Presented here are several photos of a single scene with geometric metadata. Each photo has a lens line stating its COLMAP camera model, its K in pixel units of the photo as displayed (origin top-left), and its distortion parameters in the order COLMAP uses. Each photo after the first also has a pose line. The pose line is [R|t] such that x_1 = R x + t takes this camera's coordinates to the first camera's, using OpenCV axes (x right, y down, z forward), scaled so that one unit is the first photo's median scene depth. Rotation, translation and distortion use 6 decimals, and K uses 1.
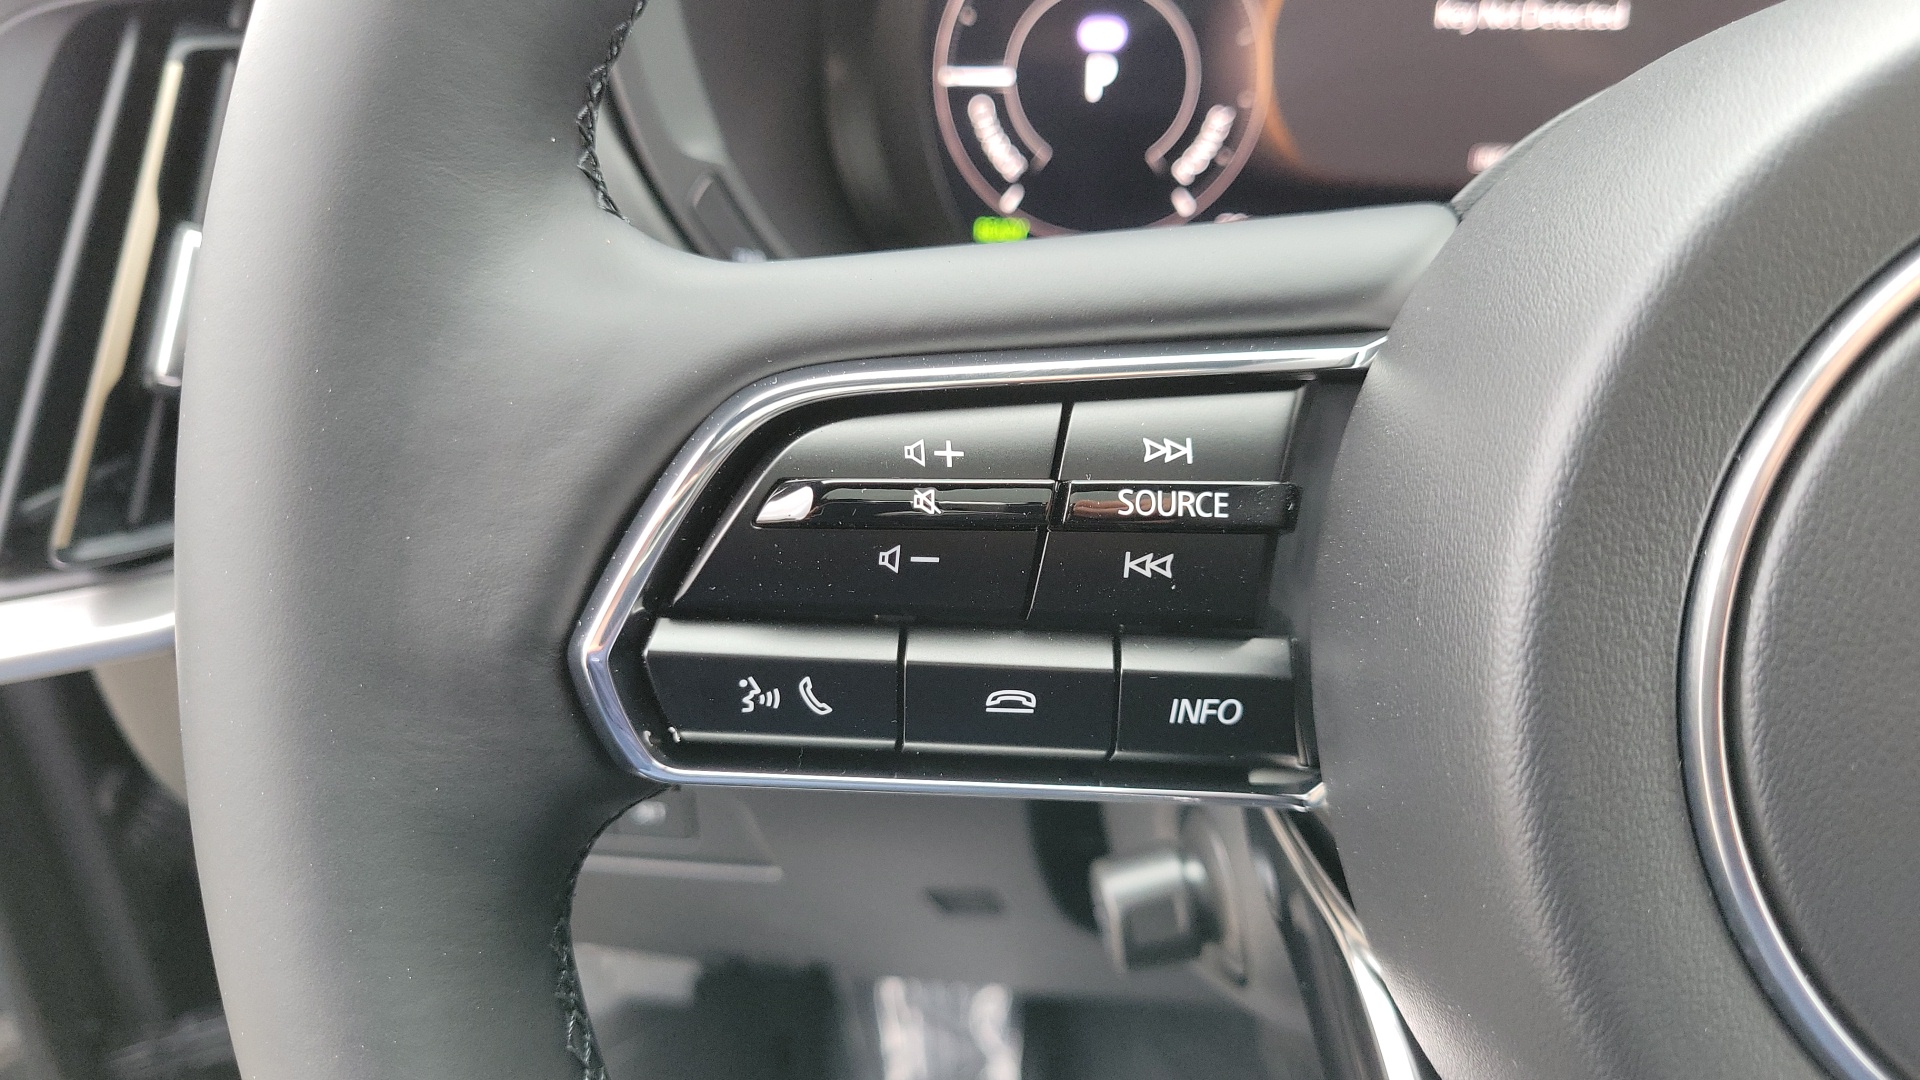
lens RADIAL K [[1438.5, 0, 969.6], [0, 1438.5, 547.8], [0, 0, 1]] dist [0.039248, -0.010376]
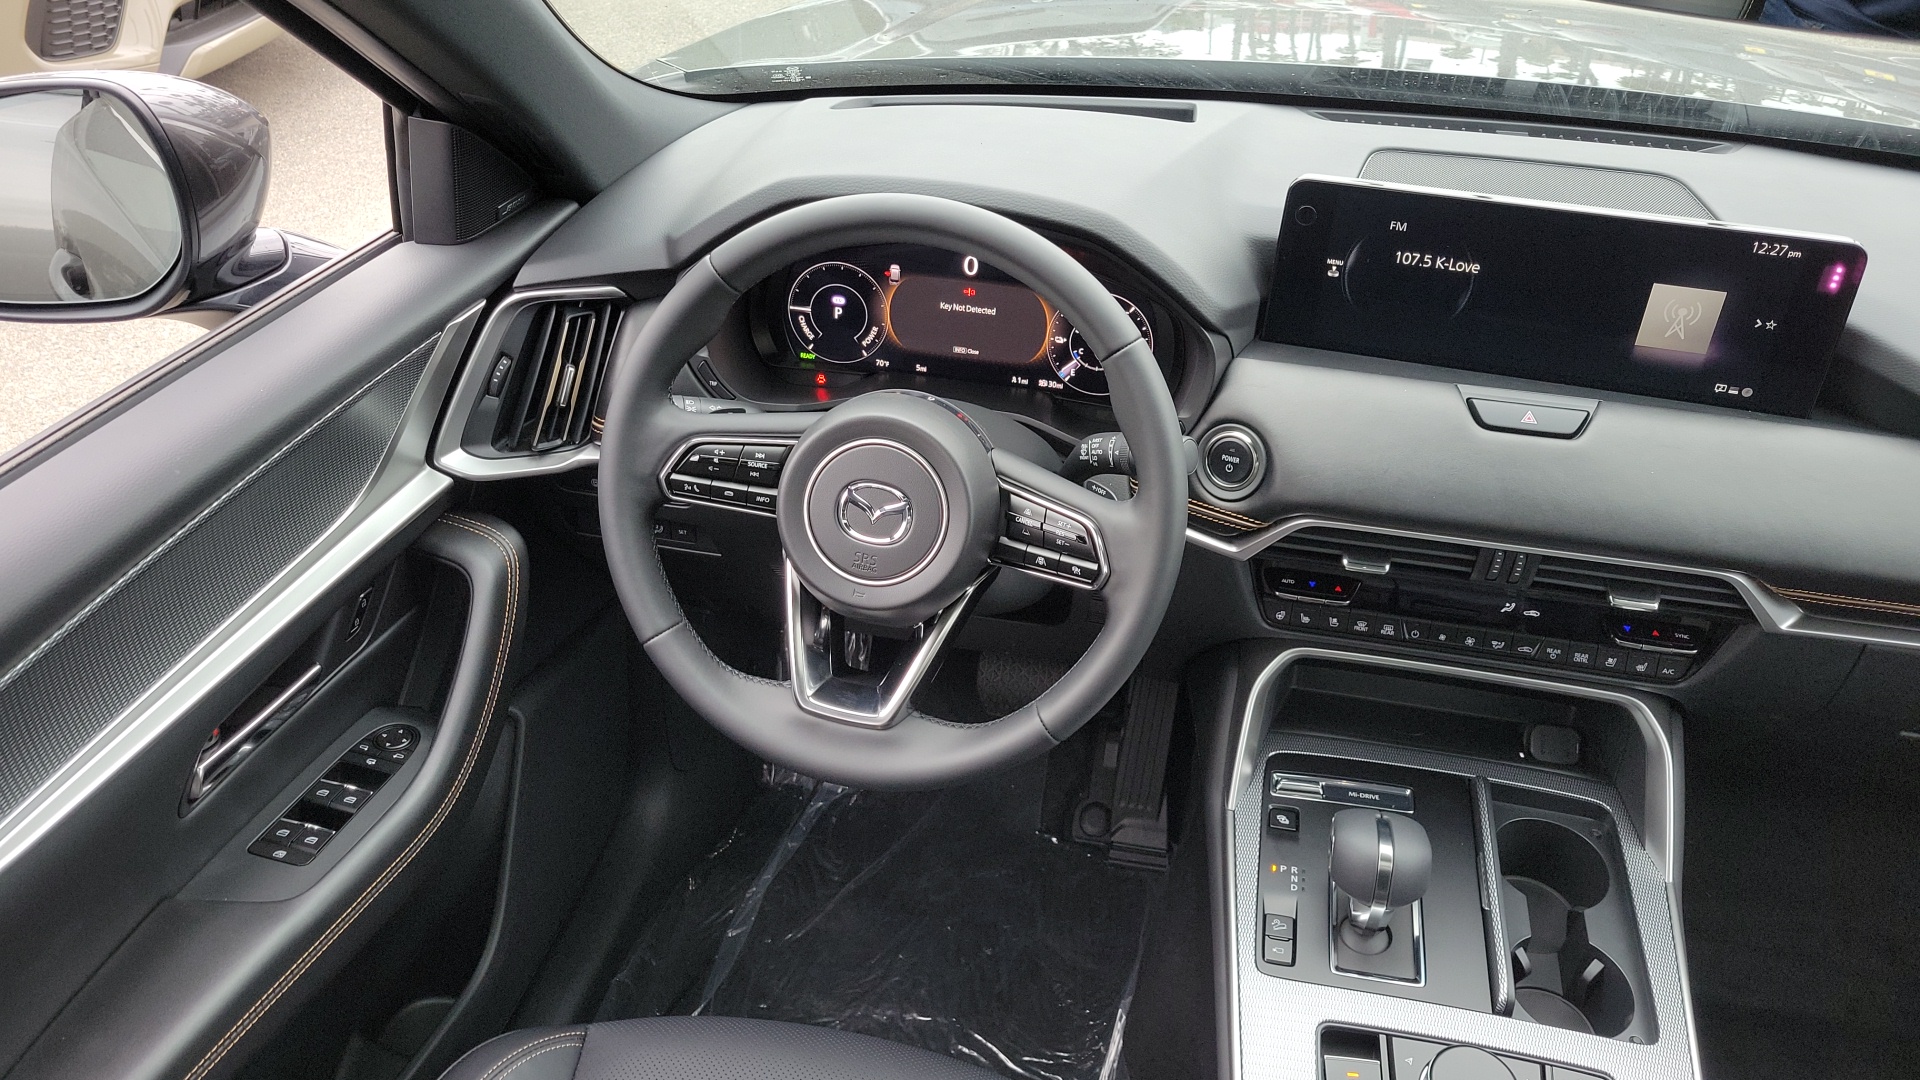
lens RADIAL K [[1438.5, 0, 986.3], [0, 1438.5, 522.3], [0, 0, 1]] dist [0.039248, -0.010376]
pose [[0.994693, 0.091094, -0.047828, 1.390731], [-0.087112, 0.993012, 0.079611, -0.344427], [0.054745, -0.075022, 0.995678, -4.947052]]
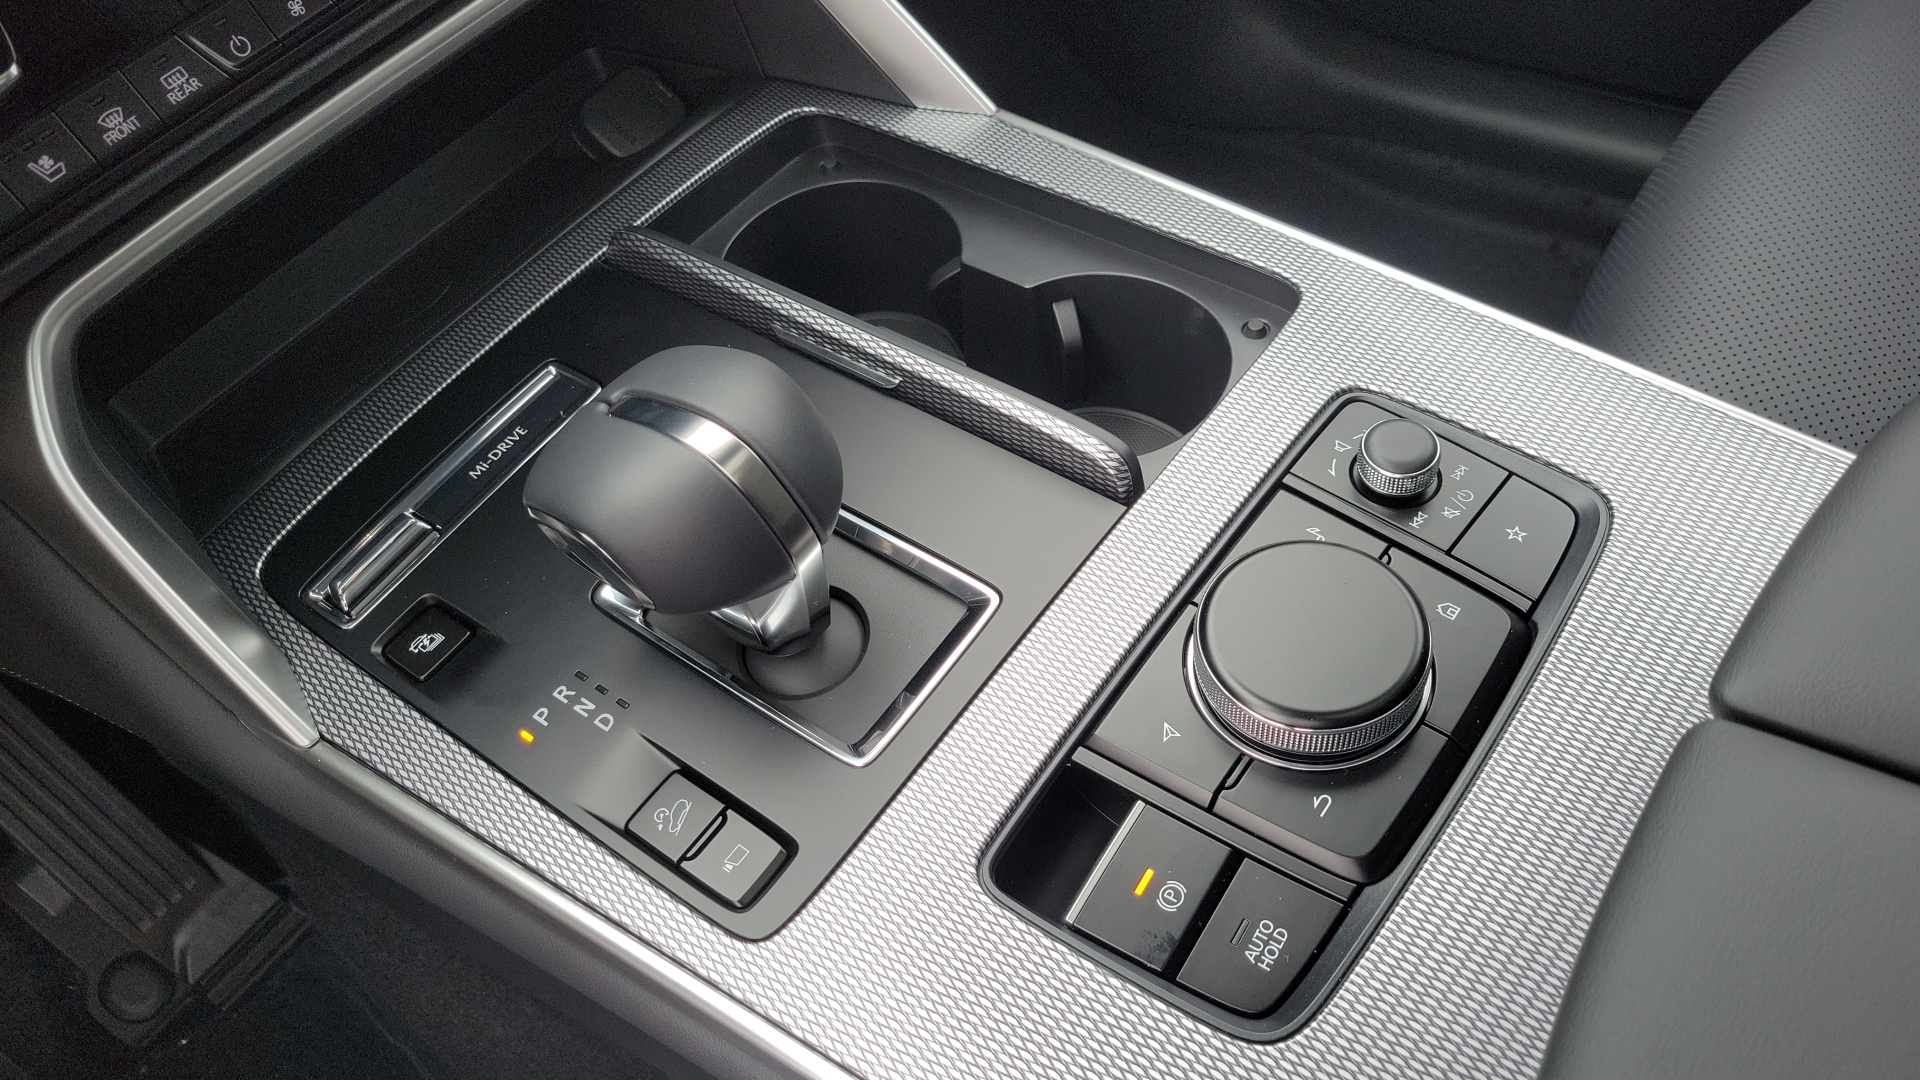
lens RADIAL K [[1438.5, 0, 958.2], [0, 1438.5, 523.7], [0, 0, 1]] dist [0.039248, -0.010376]
pose [[0.517256, -0.695862, 0.498218, 1.937086], [0.555151, 0.715867, 0.423488, 0.743578], [-0.651347, 0.057535, 0.756596, -0.800943]]
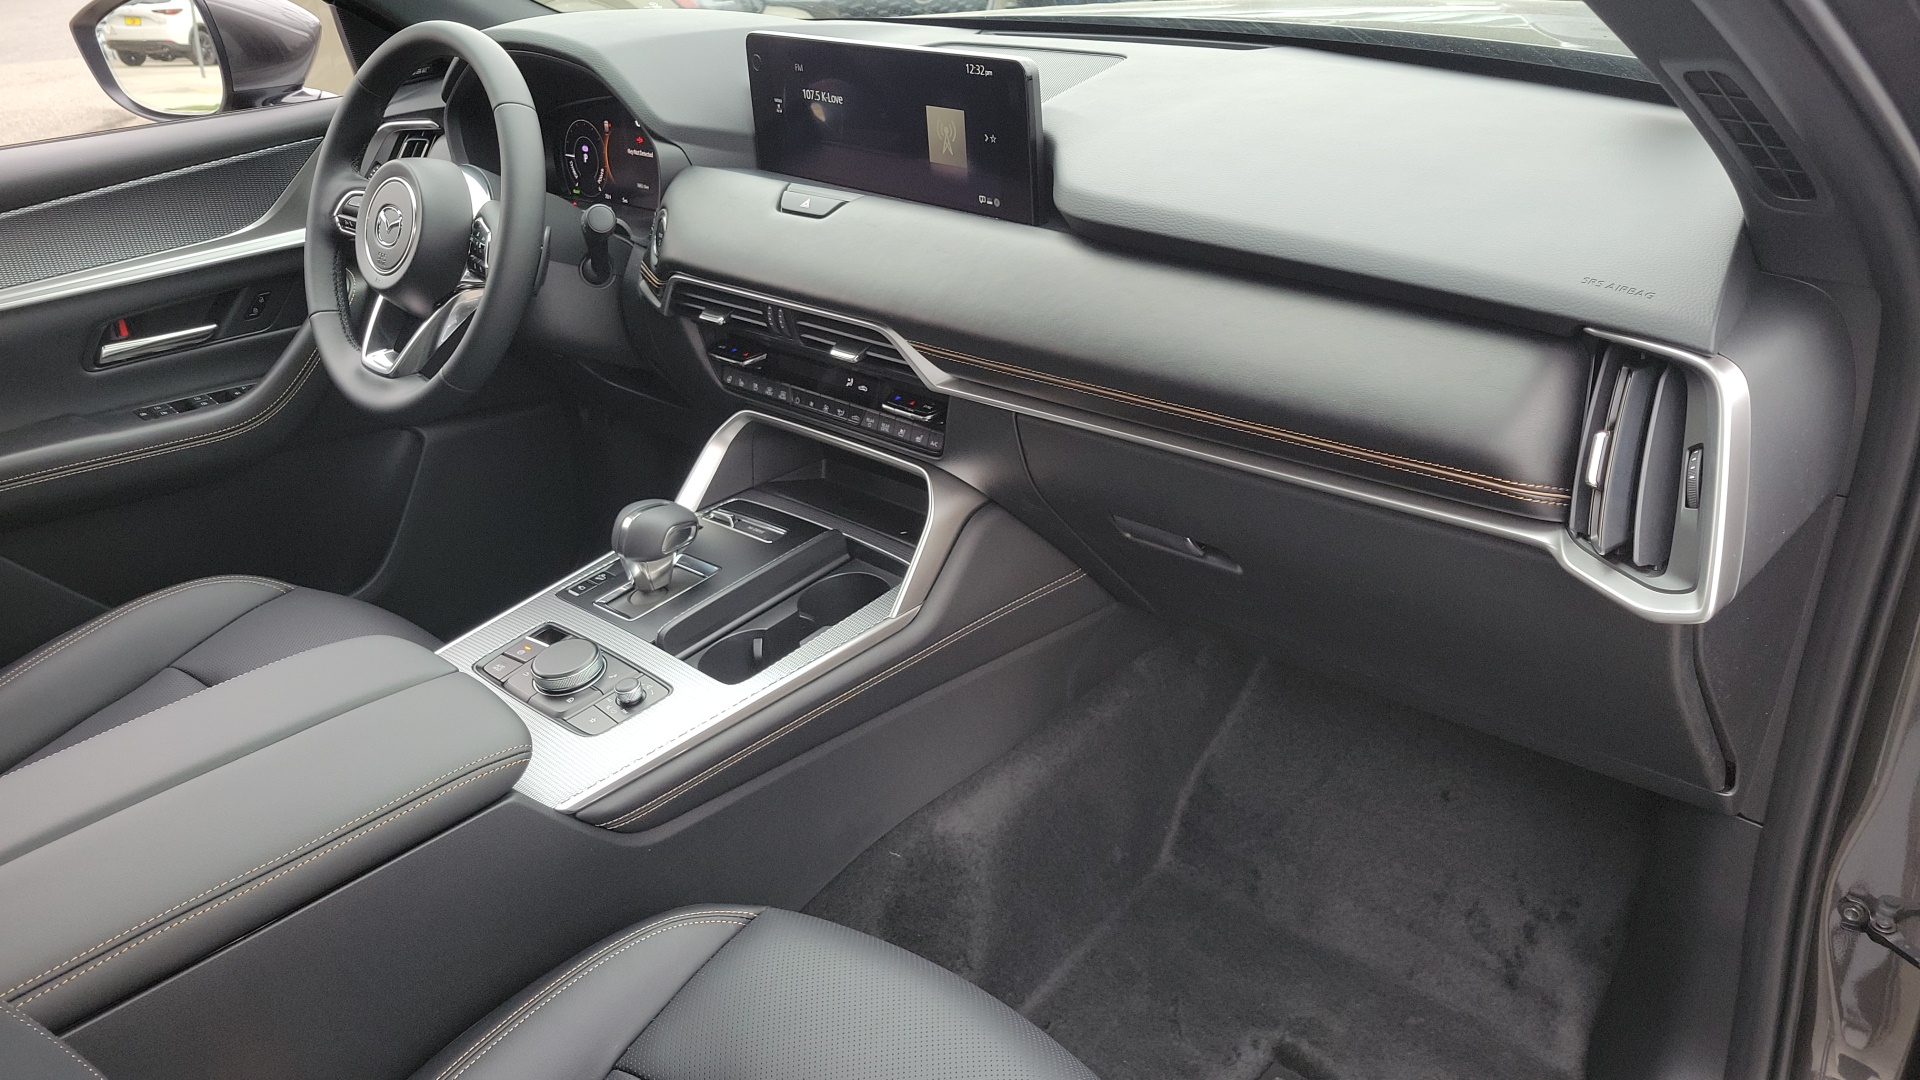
lens RADIAL K [[1438.5, 0, 992.6], [0, 1438.5, 539.8], [0, 0, 1]] dist [0.039248, -0.010376]
pose [[0.799544, 0.235961, -0.552315, 8.786868], [-0.235948, 0.969062, 0.072440, 0.446284], [0.552320, 0.072398, 0.830482, -4.407131]]
